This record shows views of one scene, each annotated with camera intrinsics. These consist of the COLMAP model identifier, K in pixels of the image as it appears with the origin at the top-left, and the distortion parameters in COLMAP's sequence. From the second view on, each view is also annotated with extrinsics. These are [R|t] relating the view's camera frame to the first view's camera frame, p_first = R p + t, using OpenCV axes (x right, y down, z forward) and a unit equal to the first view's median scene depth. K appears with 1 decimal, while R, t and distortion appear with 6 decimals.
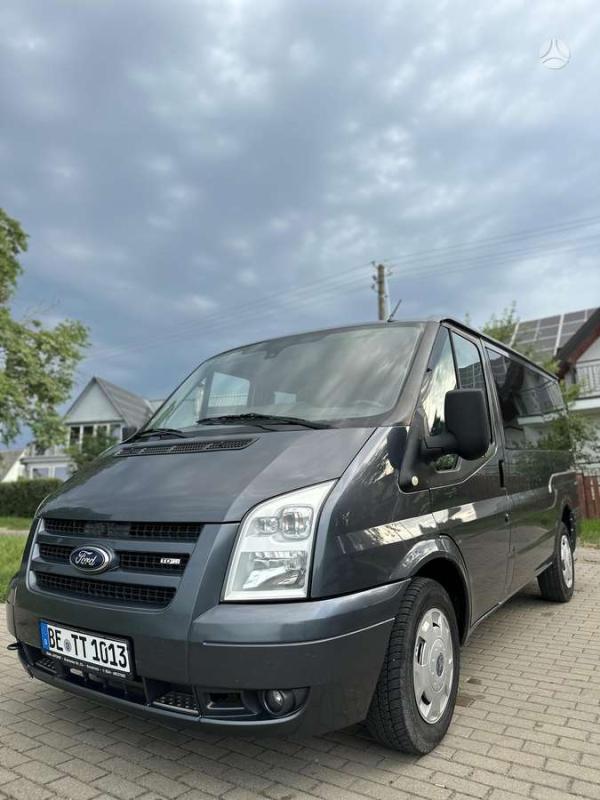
lens RADIAL K [[566.5, 0, 300.0], [0, 566.5, 400.0], [0, 0, 1]] dist [0.027188, -0.033094]
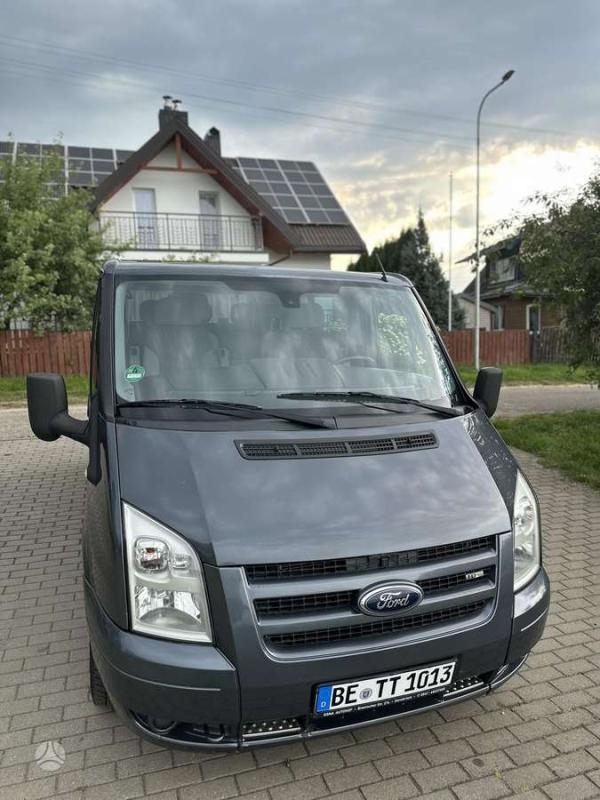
lens RADIAL K [[568.6, 0, 299.6], [0, 568.6, 393.2], [0, 0, 1]] dist [0.033457, -0.053726]
pose [[0.597544, -0.094994, 0.796189, -1.110872], [-0.139657, 0.965451, 0.220003, -0.206361], [-0.789580, -0.242655, 0.563633, 0.667367]]
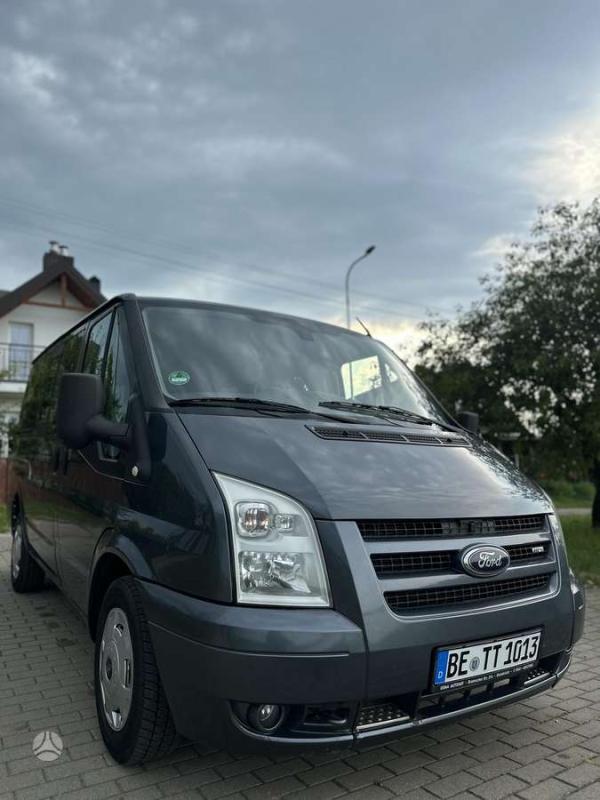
lens RADIAL K [[566.5, 0, 300.0], [0, 566.5, 400.0], [0, 0, 1]] dist [0.027188, -0.033094]
pose [[0.380206, 0.132568, 0.915352, -1.314677], [-0.155699, 0.984725, -0.077943, 0.139640], [-0.911702, -0.112885, 0.395039, 0.916331]]
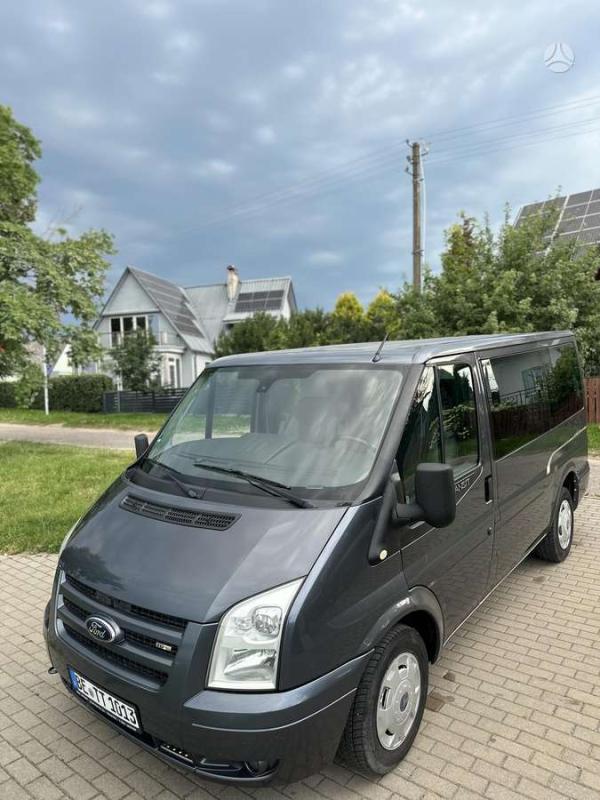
lens RADIAL K [[566.5, 0, 300.0], [0, 566.5, 400.0], [0, 0, 1]] dist [0.027188, -0.033094]
pose [[0.996920, -0.022620, -0.075097, 0.138314], [0.038979, 0.973778, 0.224137, -0.420764], [0.068058, -0.226374, 0.971660, -0.010765]]
